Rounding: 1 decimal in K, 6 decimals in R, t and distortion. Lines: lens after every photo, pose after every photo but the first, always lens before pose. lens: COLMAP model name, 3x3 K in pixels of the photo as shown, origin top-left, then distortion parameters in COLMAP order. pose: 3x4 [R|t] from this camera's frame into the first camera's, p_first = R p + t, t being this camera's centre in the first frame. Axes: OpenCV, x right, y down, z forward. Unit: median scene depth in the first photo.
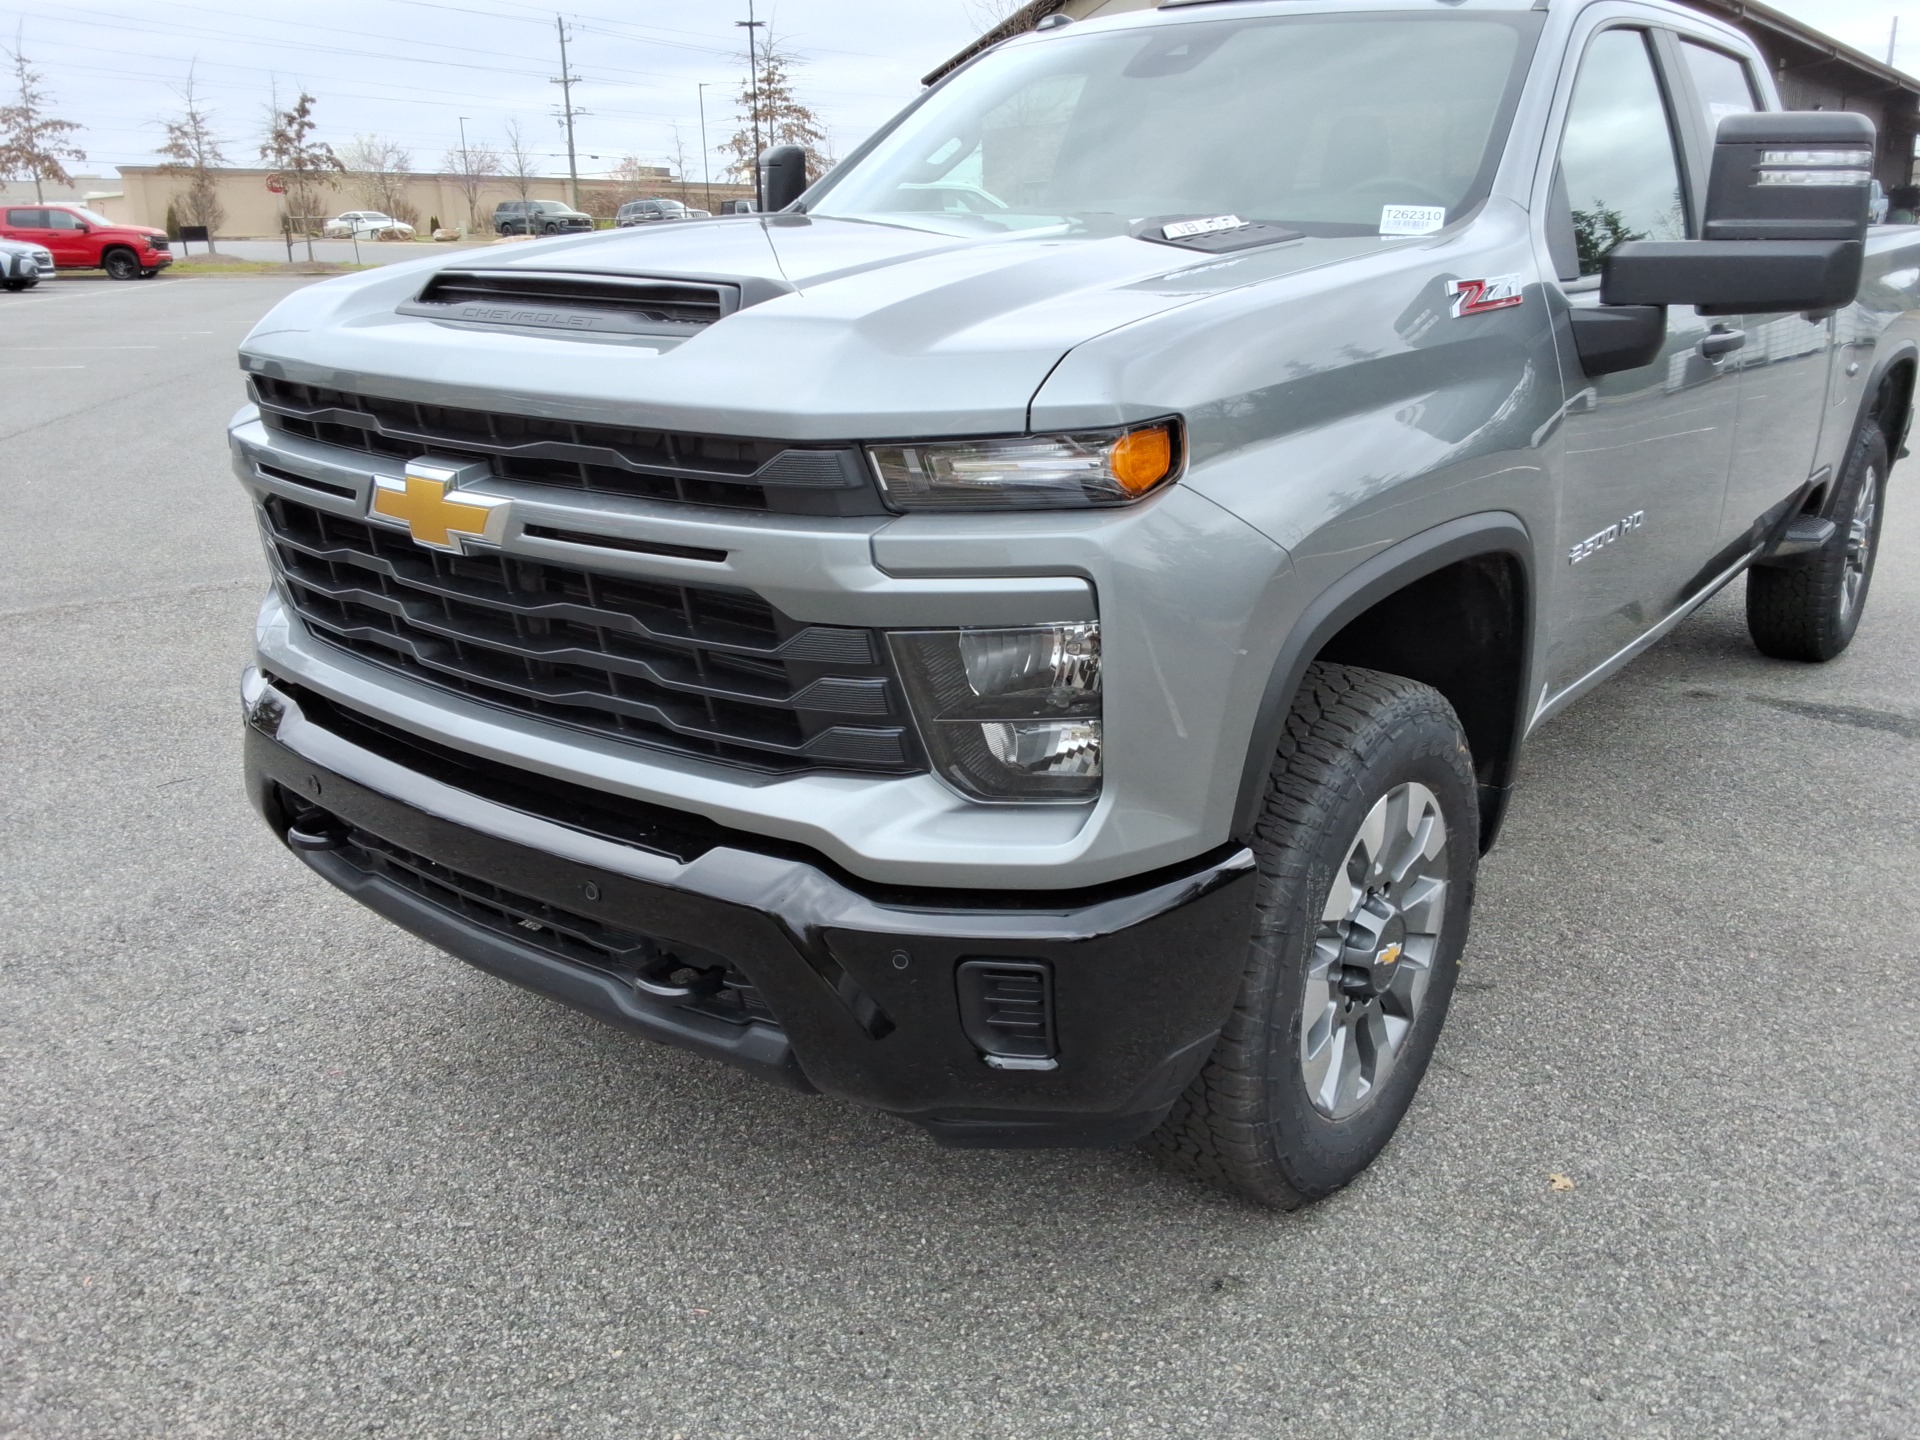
lens RADIAL K [[1541.2, 0, 946.8], [0, 1541.2, 710.2], [0, 0, 1]] dist [0.089062, -0.136173]
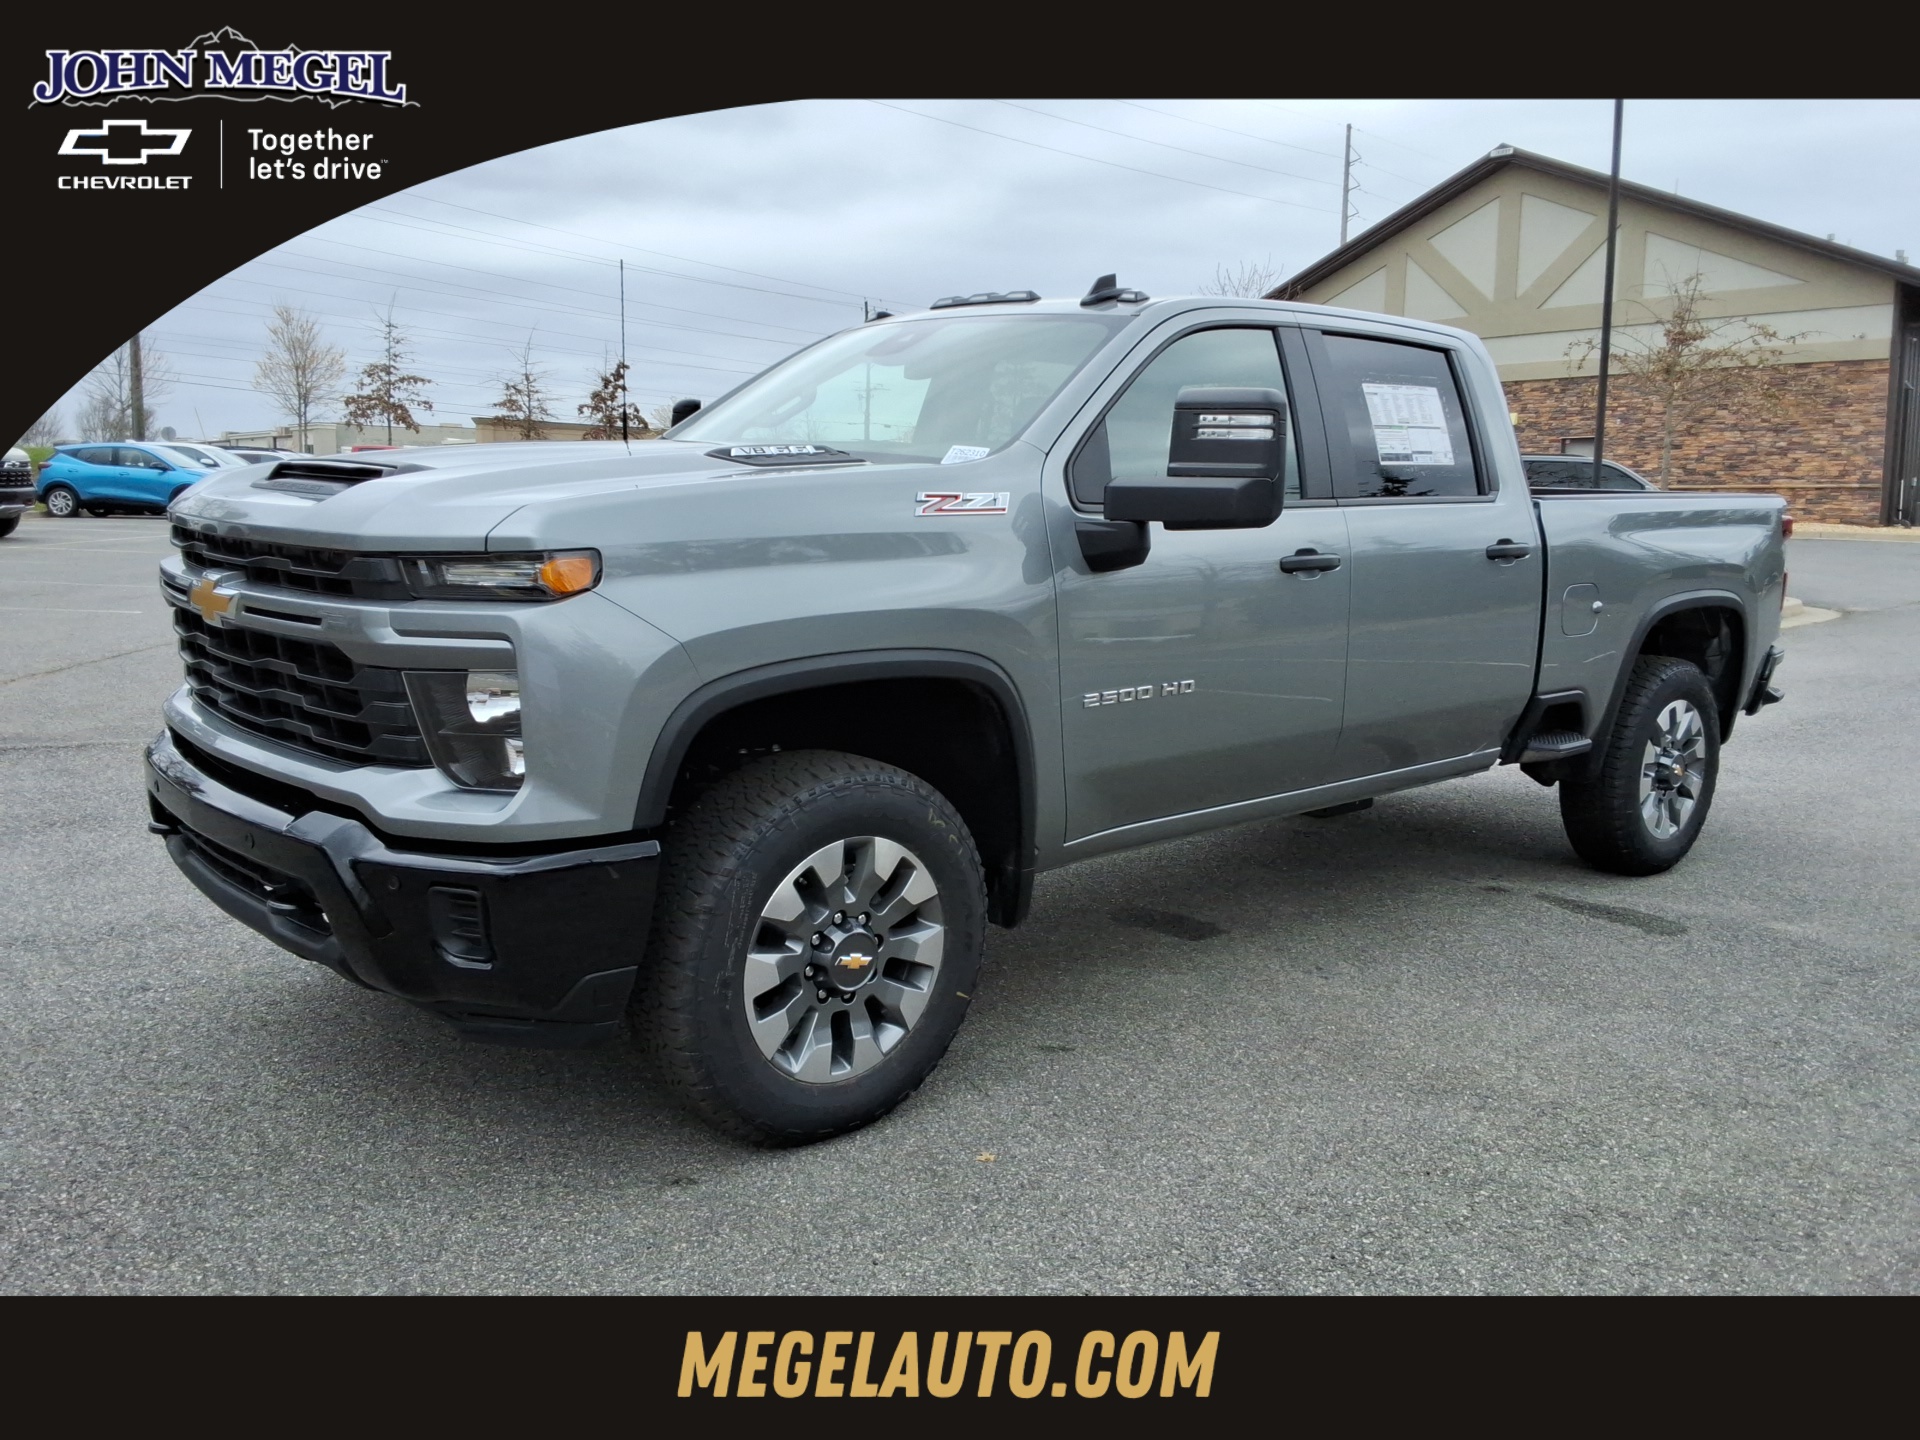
lens RADIAL K [[1541.2, 0, 964.9], [0, 1541.2, 703.4], [0, 0, 1]] dist [0.089062, -0.136173]
pose [[0.984680, 0.056742, -0.164879, 0.313348], [-0.083044, 0.984053, -0.157299, 0.073102], [0.153324, 0.168581, 0.973690, -0.187022]]
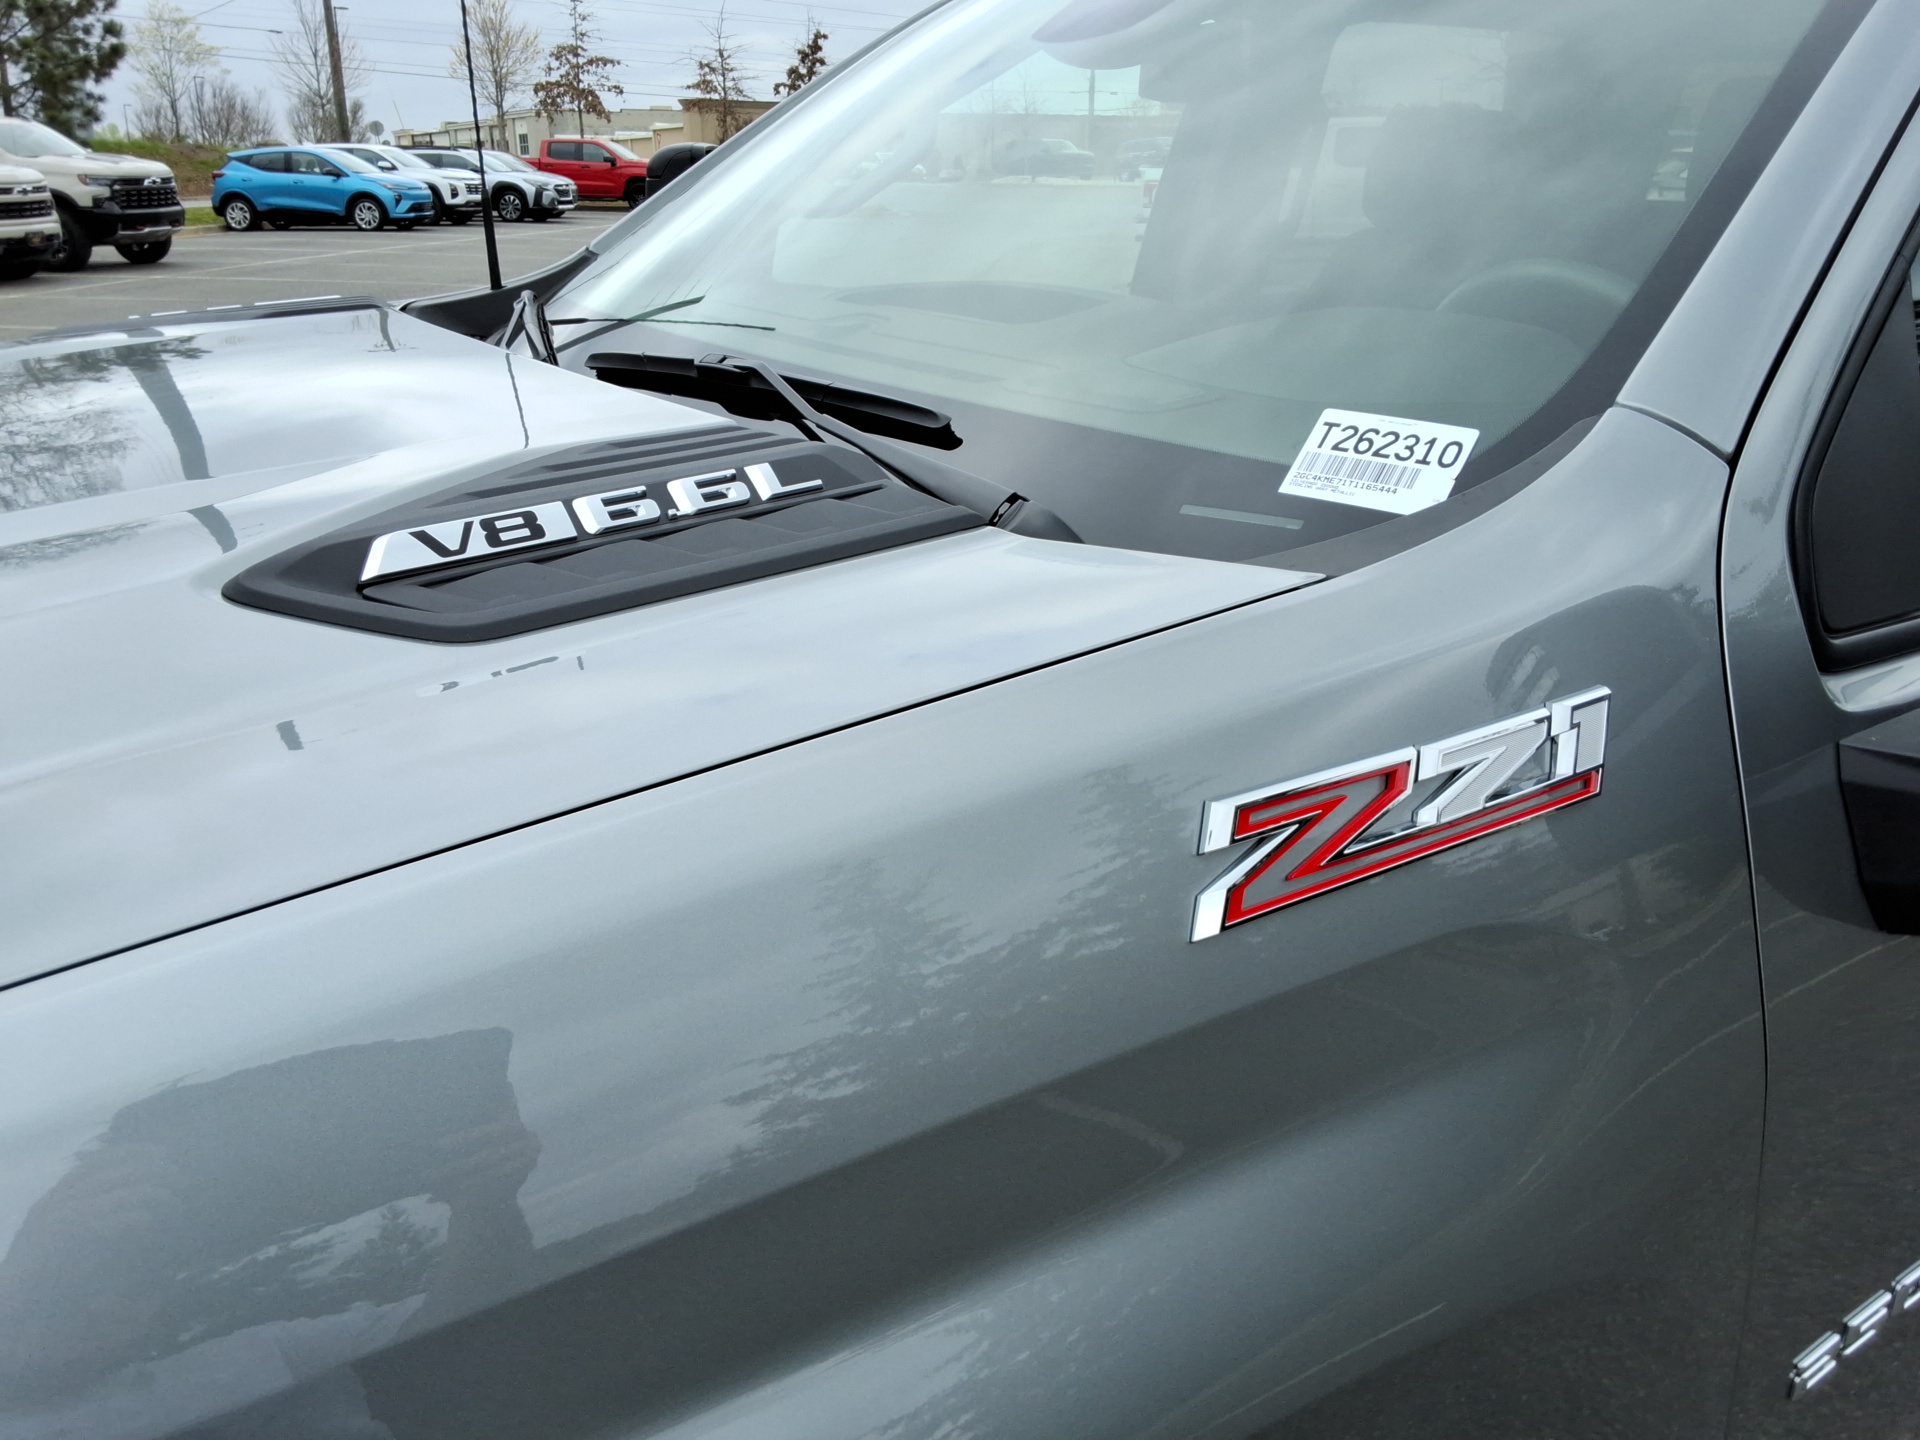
lens RADIAL K [[1541.2, 0, 960.3], [0, 1541.2, 680.7], [0, 0, 1]] dist [0.089062, -0.136173]
pose [[0.950805, 0.104389, -0.291671, 0.183247], [-0.097021, 0.994492, 0.039655, -0.154903], [0.294204, -0.009406, 0.955696, 0.361678]]
